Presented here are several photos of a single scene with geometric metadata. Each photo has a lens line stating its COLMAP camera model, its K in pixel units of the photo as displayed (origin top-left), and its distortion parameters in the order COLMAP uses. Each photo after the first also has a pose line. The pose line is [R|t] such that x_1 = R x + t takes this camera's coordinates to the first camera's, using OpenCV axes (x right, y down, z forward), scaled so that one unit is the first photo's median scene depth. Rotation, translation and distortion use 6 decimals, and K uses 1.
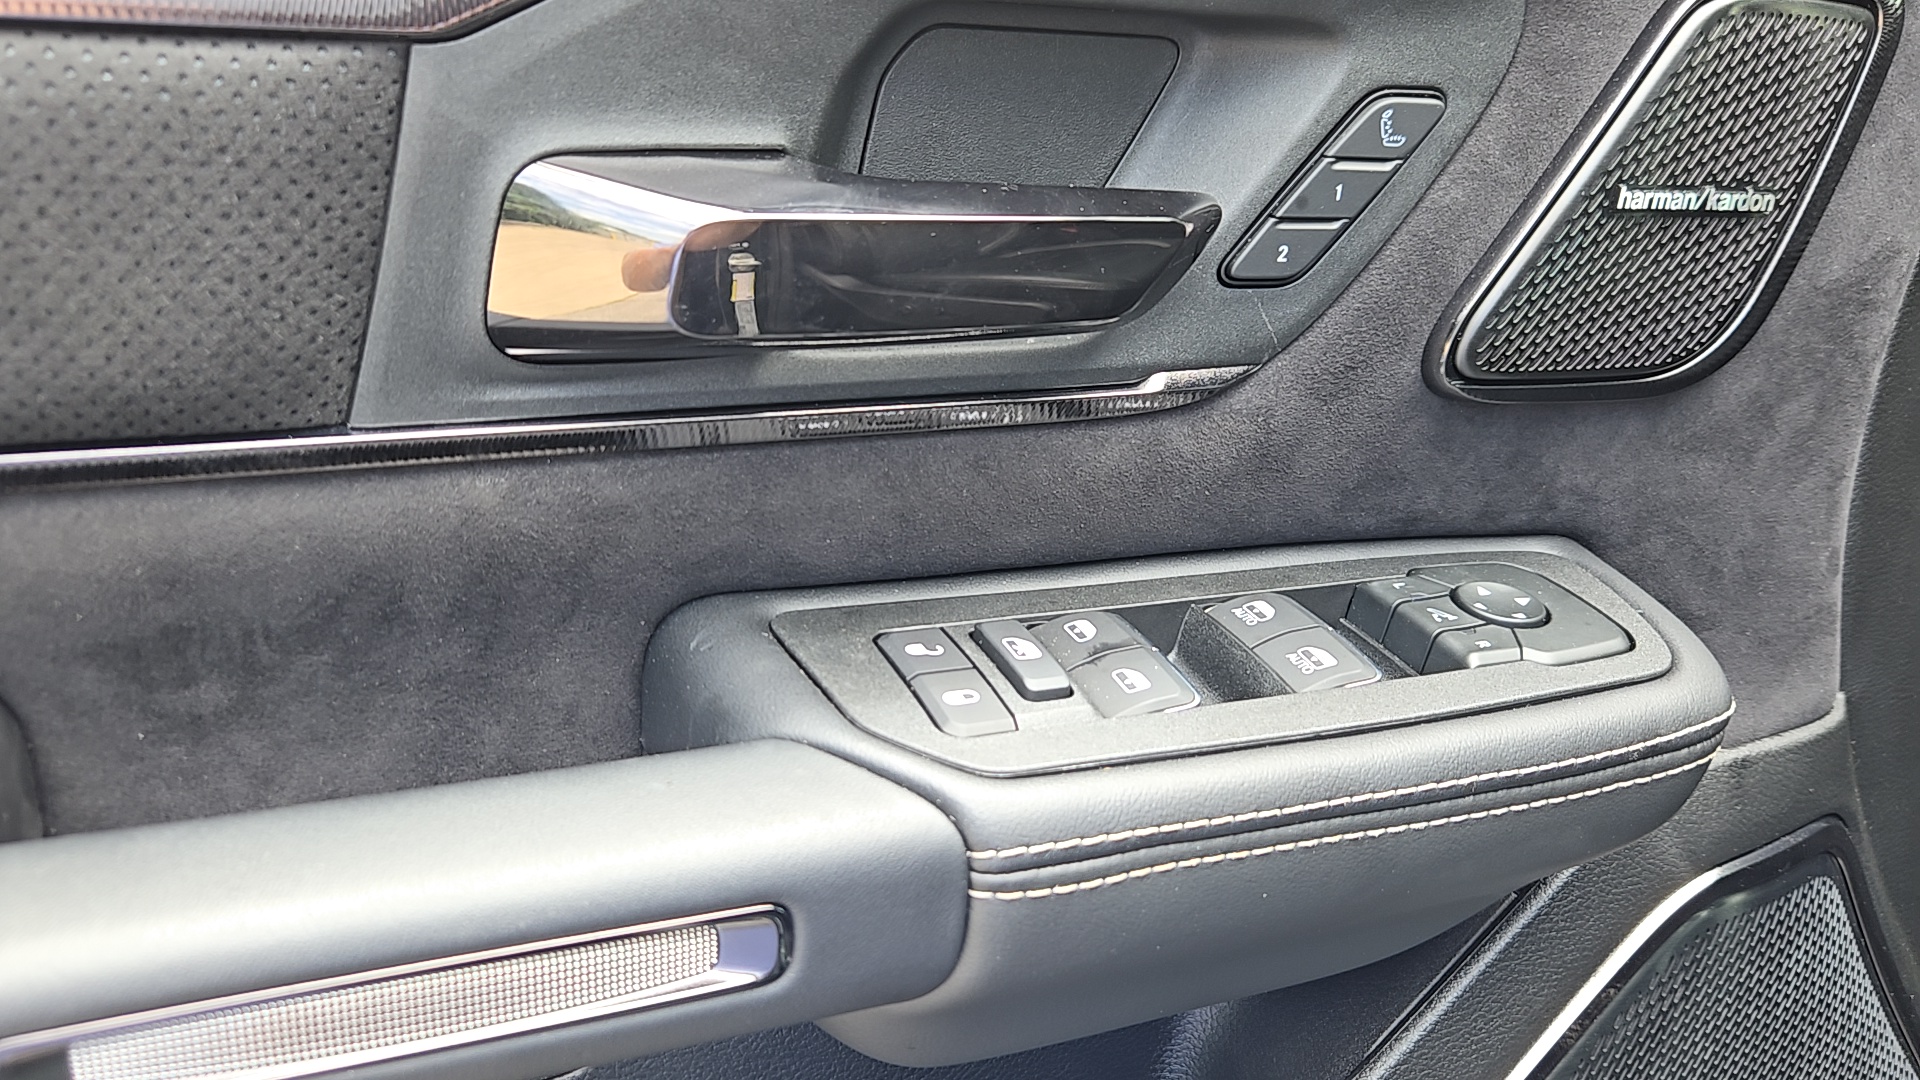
lens RADIAL K [[1607.2, 0, 957.0], [0, 1607.2, 545.2], [0, 0, 1]] dist [0.007893, -0.006840]
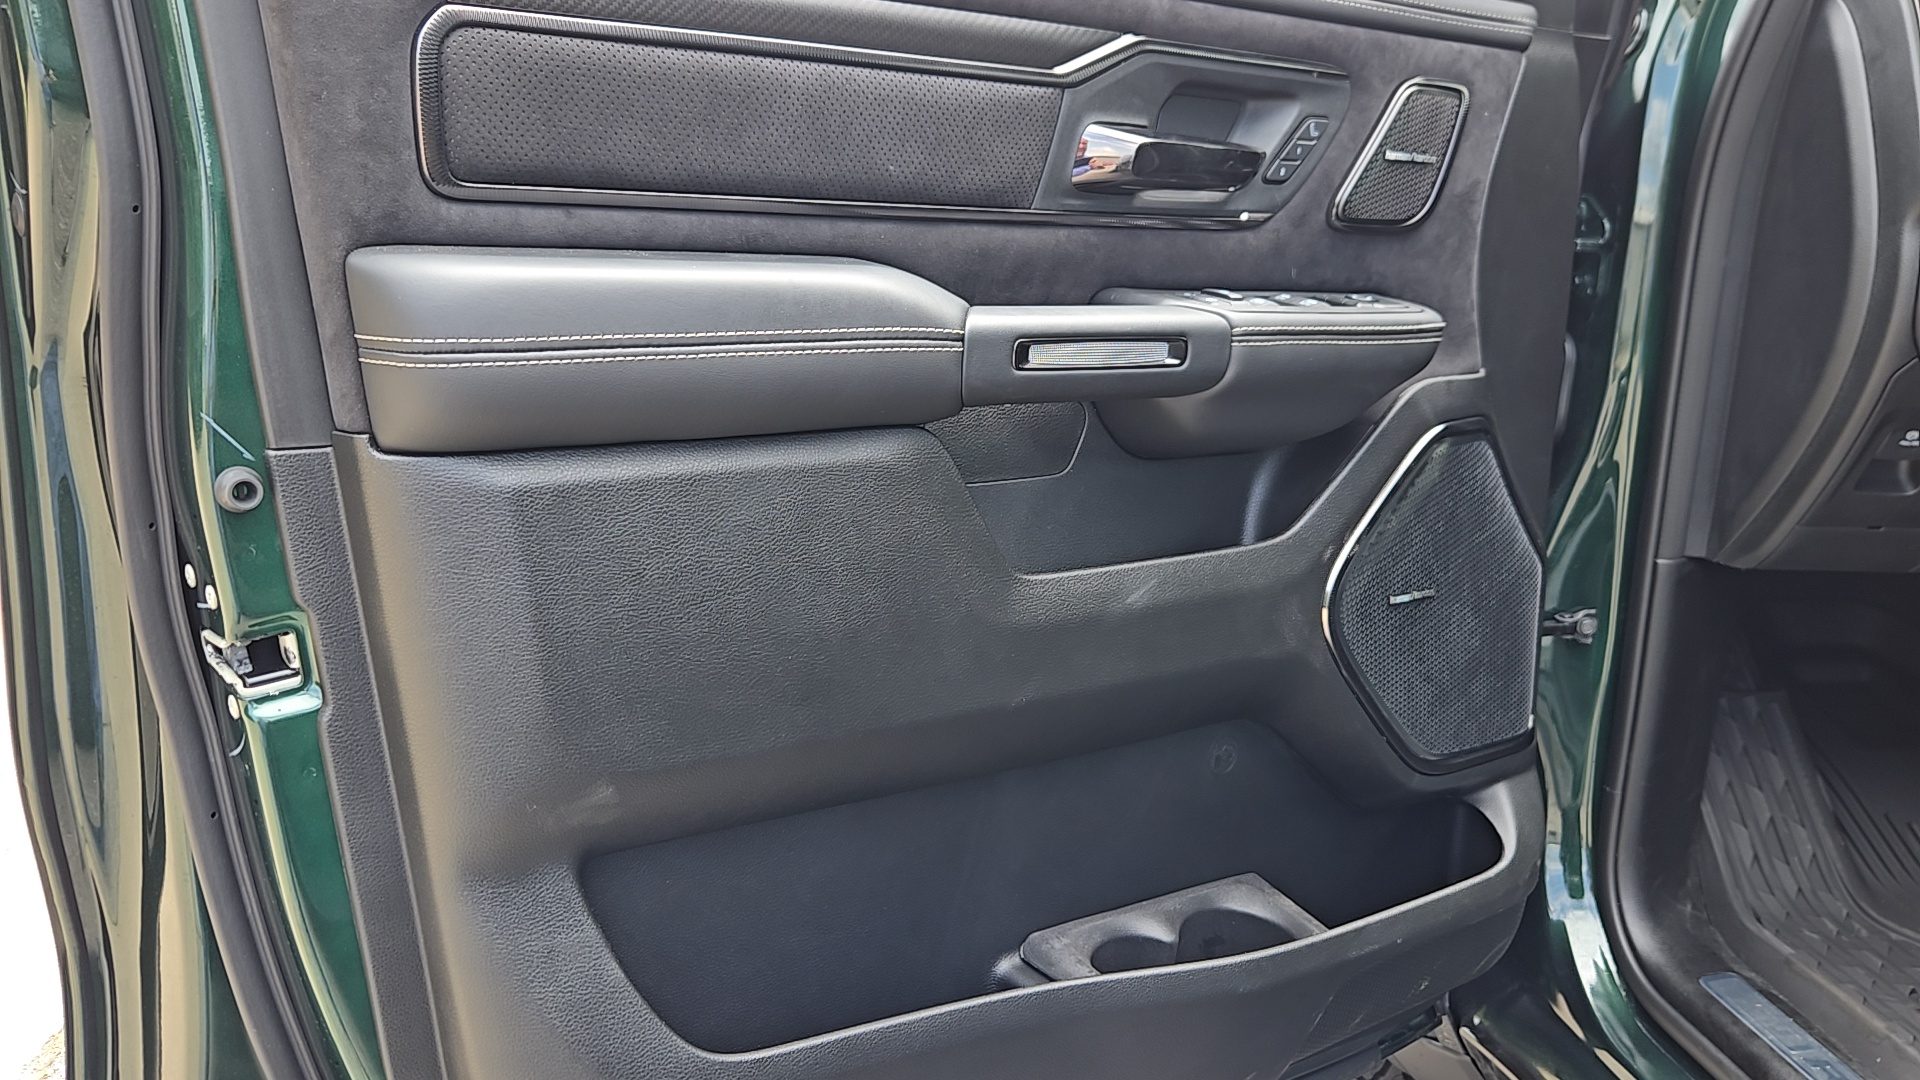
lens RADIAL K [[1607.2, 0, 957.0], [0, 1607.2, 545.2], [0, 0, 1]] dist [0.007893, -0.006840]
pose [[0.982123, -0.058249, 0.178999, -0.910952], [0.081690, 0.988596, -0.126511, 0.785412], [-0.169589, 0.138872, 0.975681, -1.603772]]
